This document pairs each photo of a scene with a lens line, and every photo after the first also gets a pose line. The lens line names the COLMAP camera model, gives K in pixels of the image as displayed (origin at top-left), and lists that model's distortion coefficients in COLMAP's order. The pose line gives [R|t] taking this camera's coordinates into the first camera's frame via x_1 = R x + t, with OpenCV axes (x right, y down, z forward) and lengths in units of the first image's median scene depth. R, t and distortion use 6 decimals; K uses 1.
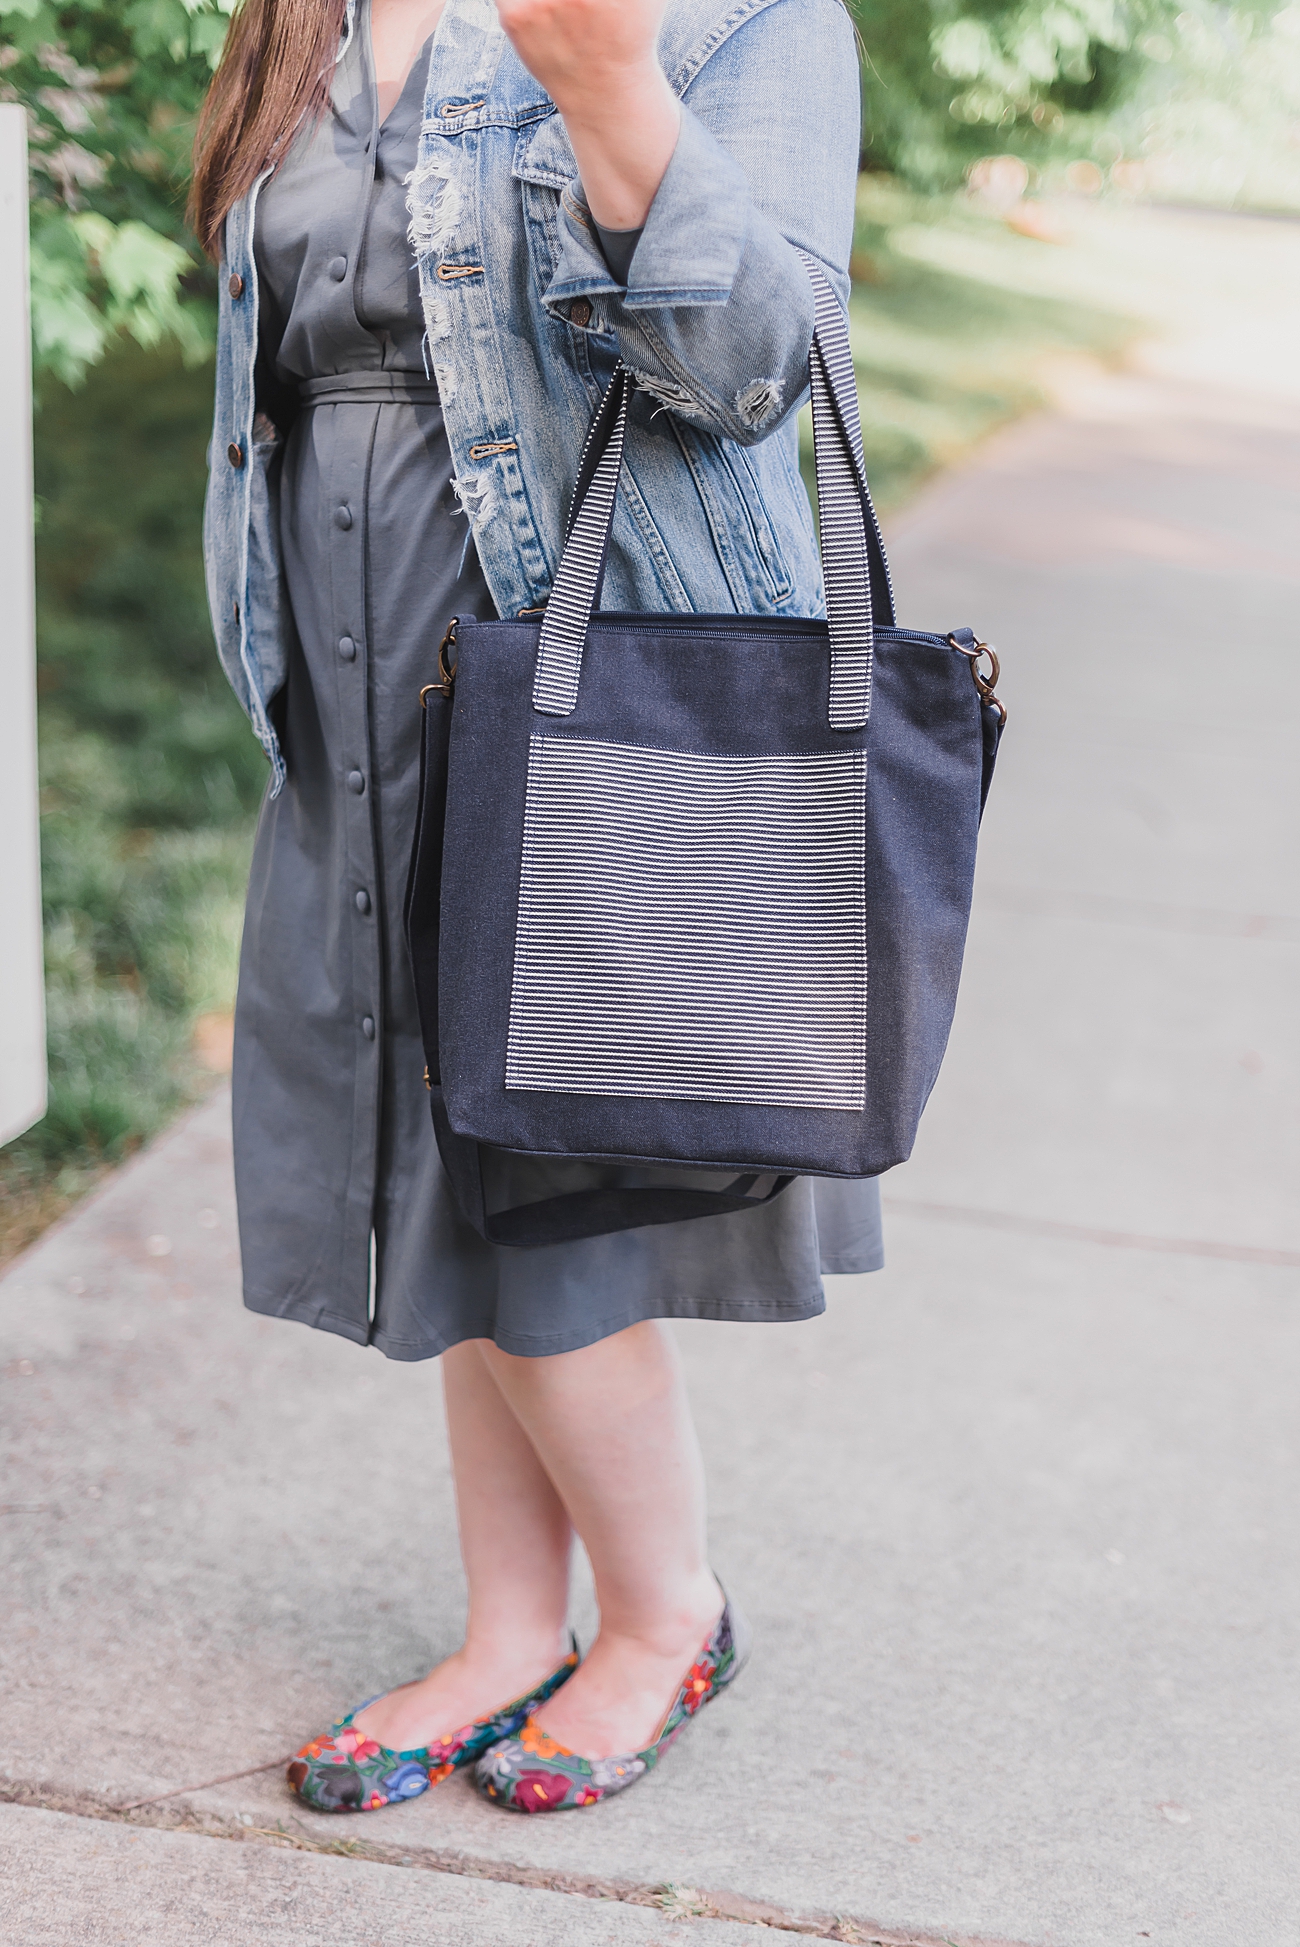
lens RADIAL K [[2416.3, 0, 650.0], [0, 2416.3, 973.5], [0, 0, 1]] dist [0.018705, 0.039340]
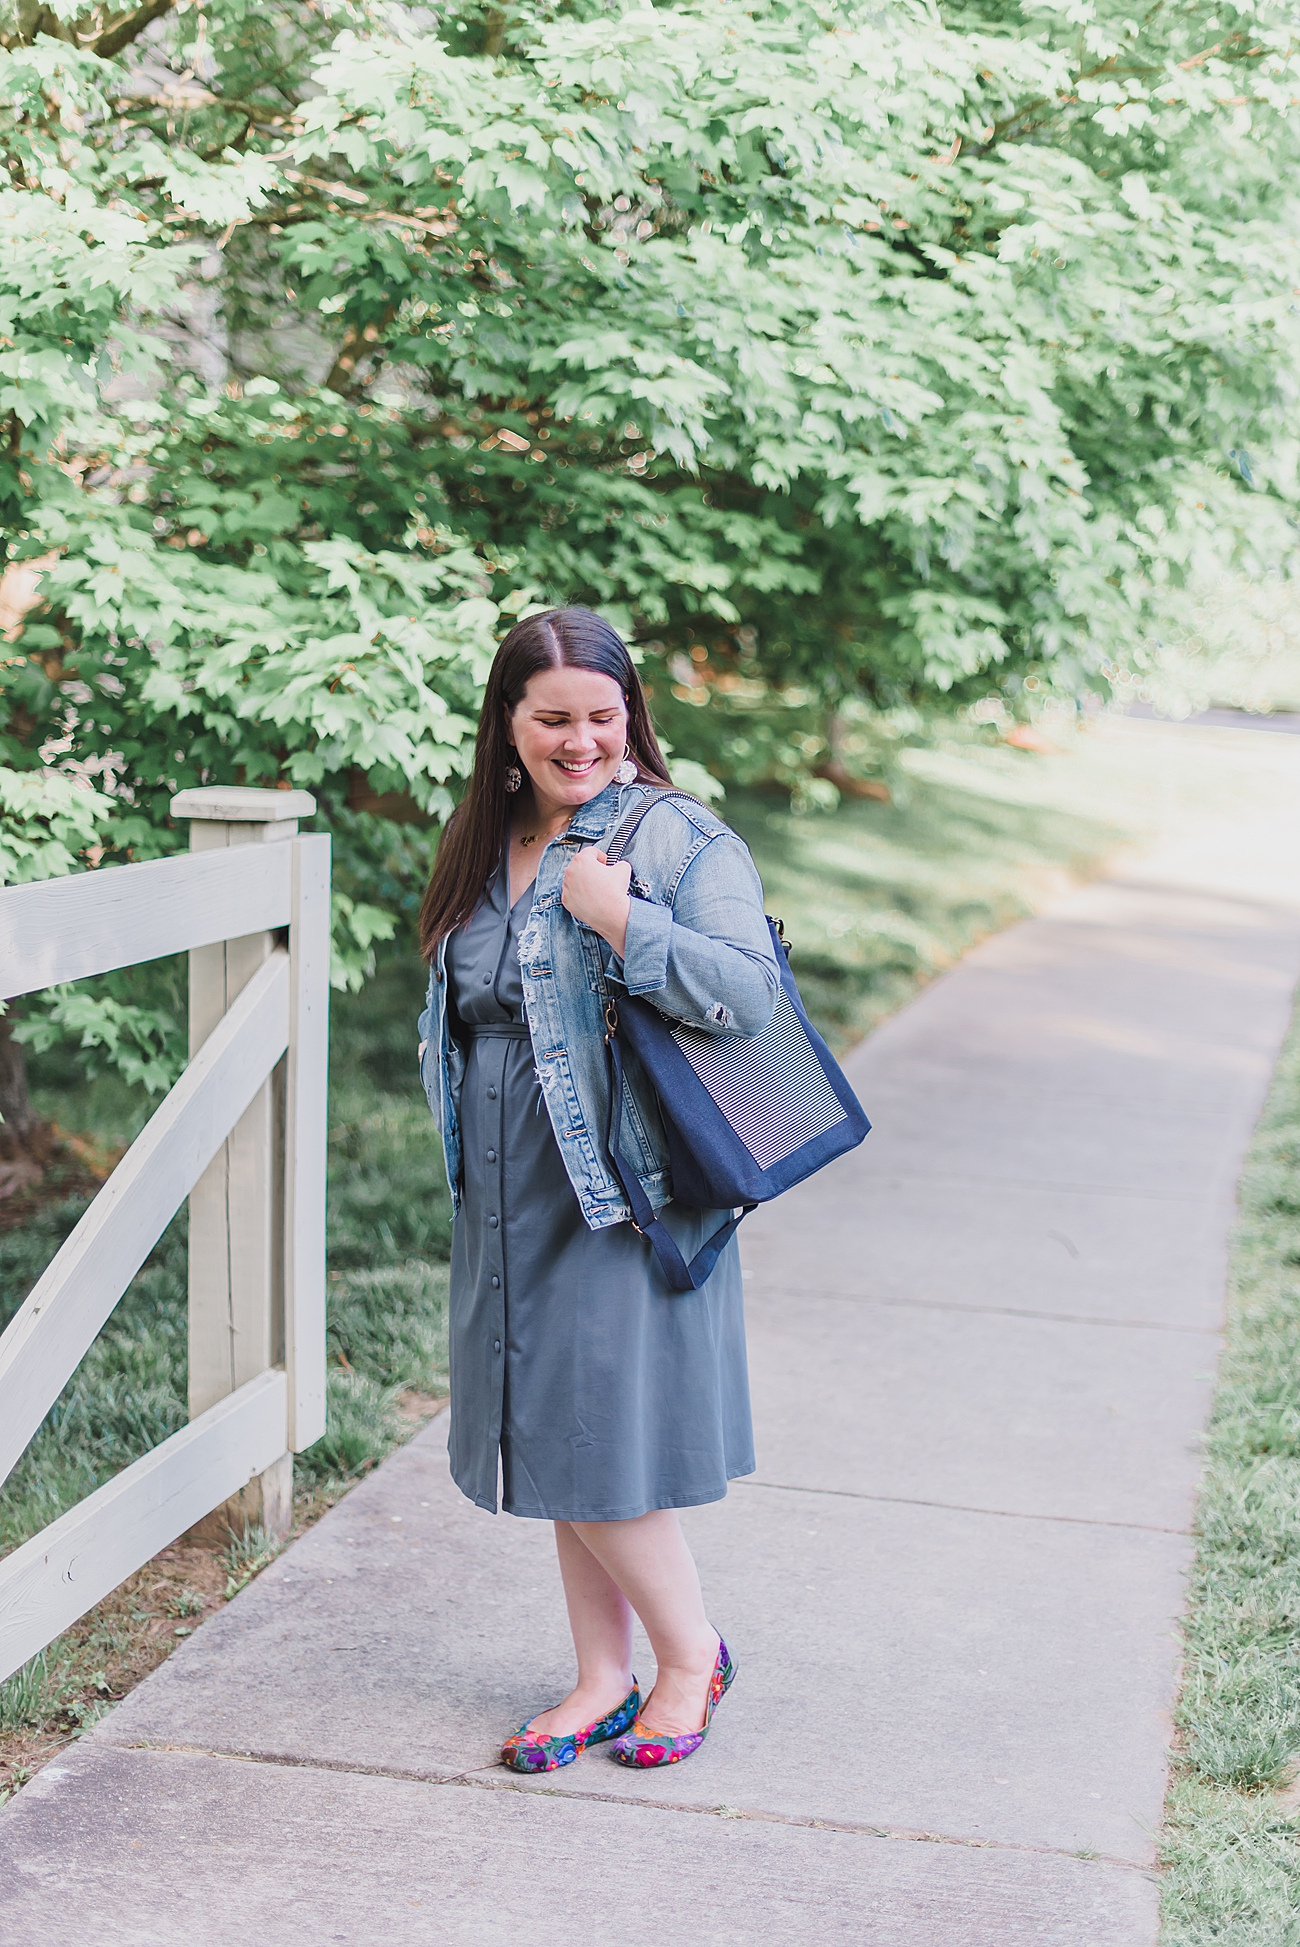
lens RADIAL K [[2416.3, 0, 650.0], [0, 2416.3, 973.5], [0, 0, 1]] dist [0.018705, 0.039340]
pose [[0.999796, -0.012247, -0.016089, -0.010025], [0.009011, 0.982192, -0.187661, 0.085451], [0.018101, 0.187478, 0.982102, -0.872666]]
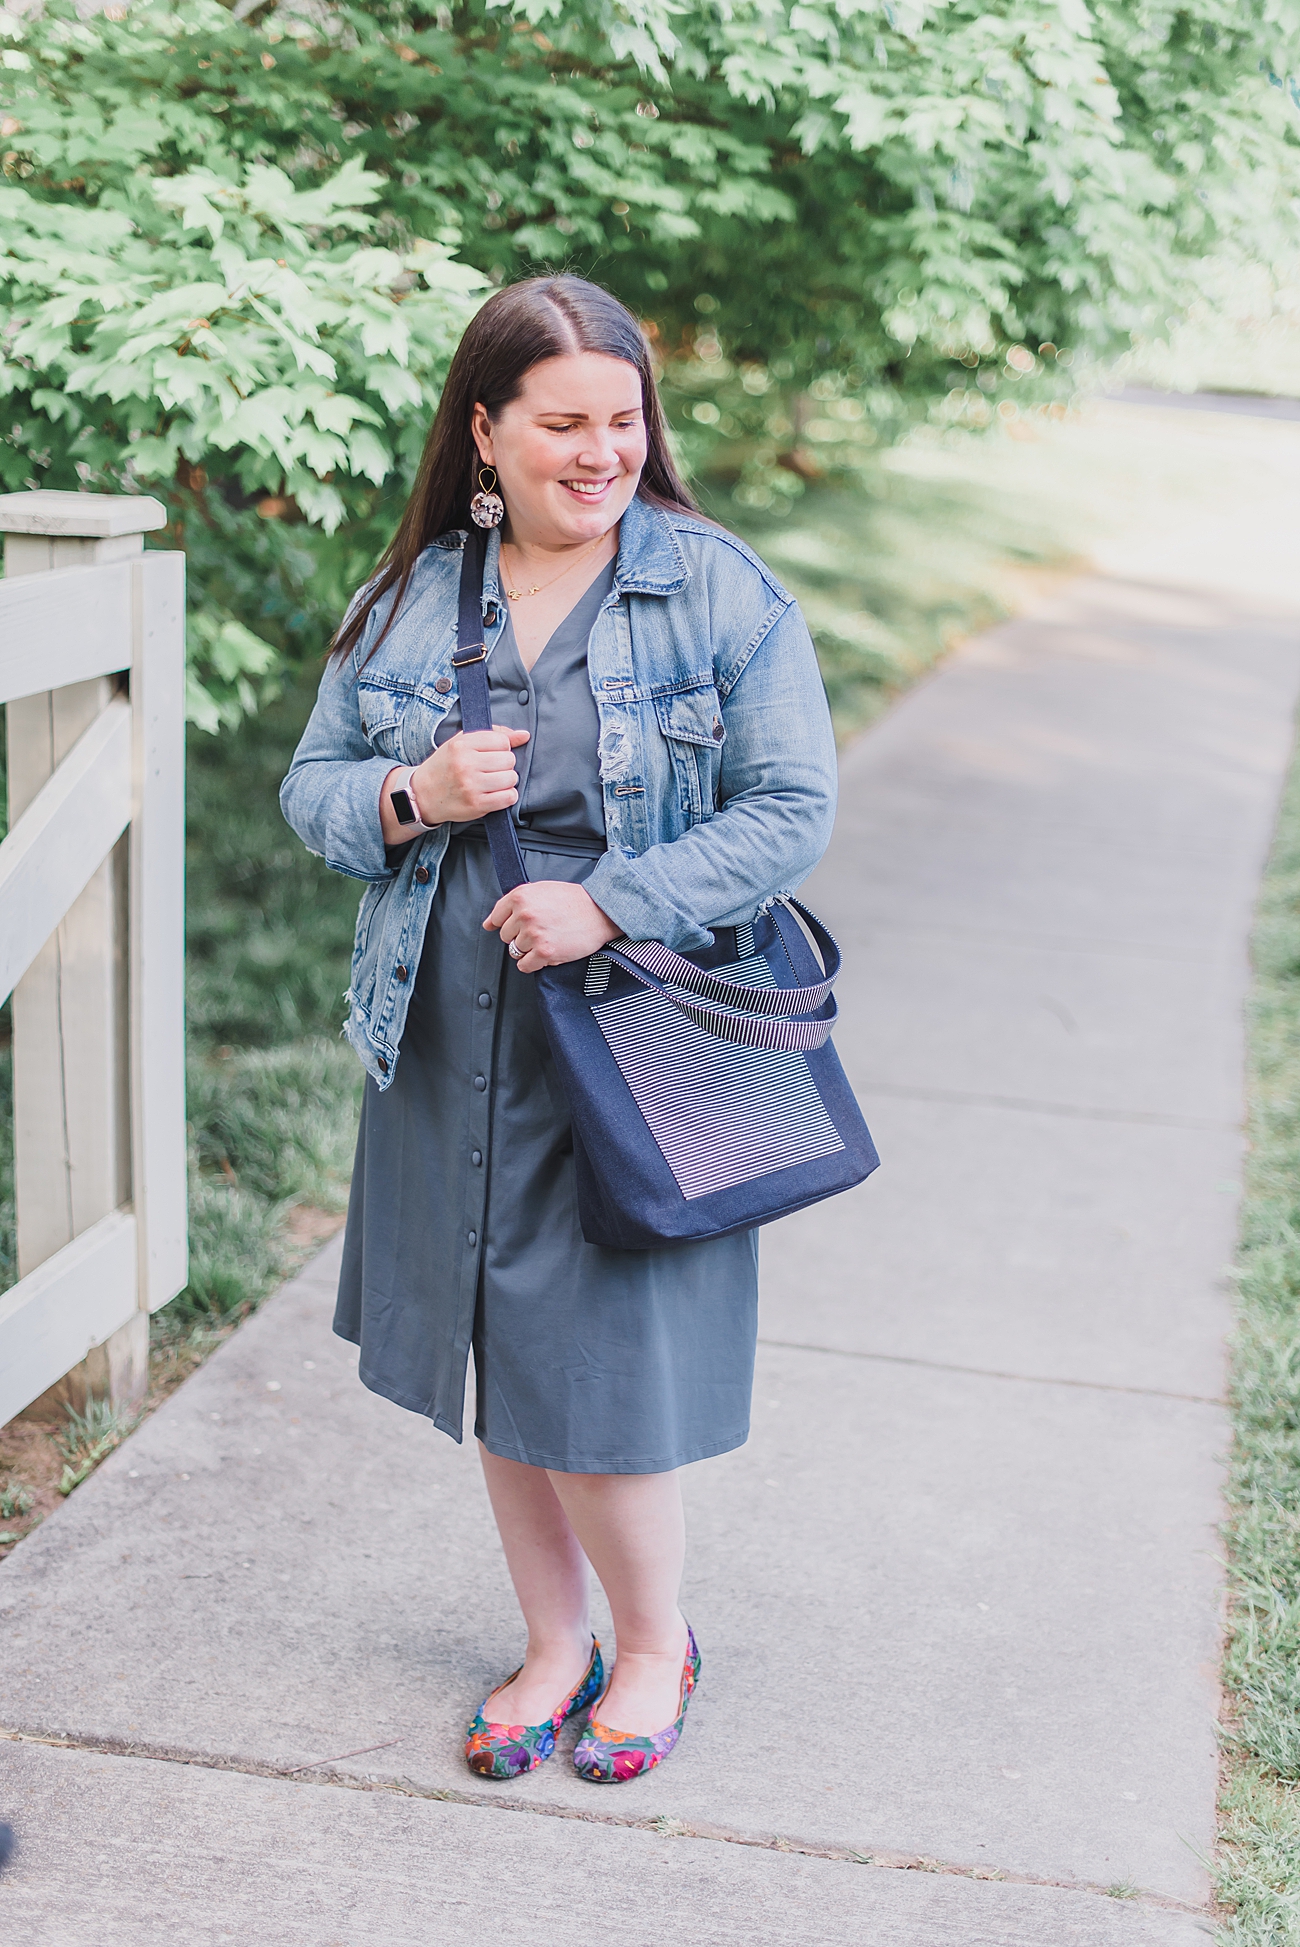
lens RADIAL K [[2416.3, 0, 650.0], [0, 2416.3, 973.5], [0, 0, 1]] dist [0.018705, 0.039340]
pose [[0.999980, -0.005890, 0.002136, 0.000308], [0.006005, 0.998257, -0.058715, -0.046140], [-0.001786, 0.058726, 0.998273, -0.458430]]
